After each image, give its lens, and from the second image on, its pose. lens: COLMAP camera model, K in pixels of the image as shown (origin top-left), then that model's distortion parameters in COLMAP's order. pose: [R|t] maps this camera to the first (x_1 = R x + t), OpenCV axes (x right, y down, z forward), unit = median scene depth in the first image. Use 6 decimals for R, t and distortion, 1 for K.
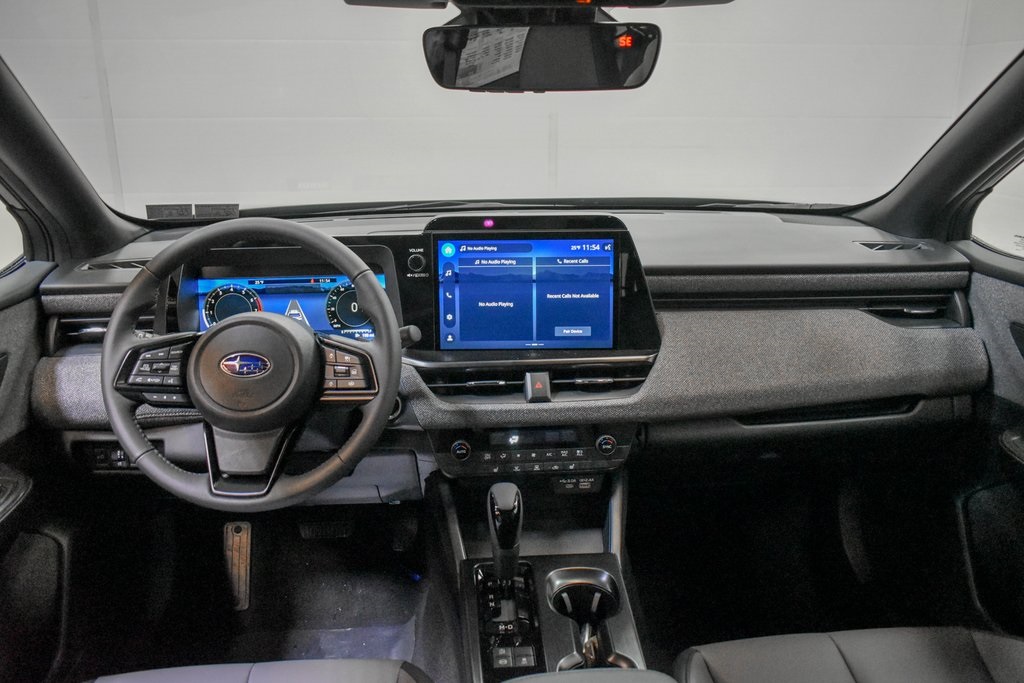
lens RADIAL K [[799.0, 0, 510.7], [0, 799.0, 341.2], [0, 0, 1]] dist [0.001899, 0.000296]
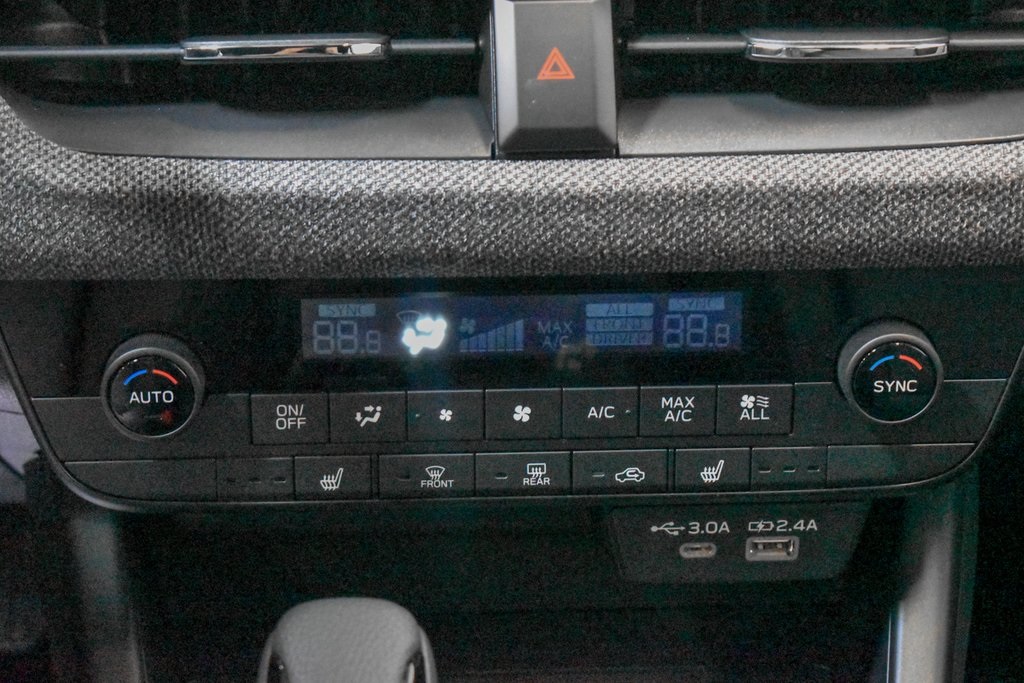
lens RADIAL K [[2313.5, 0, 512.4], [0, 2313.5, 342.8], [0, 0, 1]] dist [-0.033143, 0.000000]
pose [[0.999451, 0.027110, -0.019053, 0.036818], [-0.020954, 0.962529, 0.270368, -0.030206], [0.025669, -0.269821, 0.962568, 0.450671]]
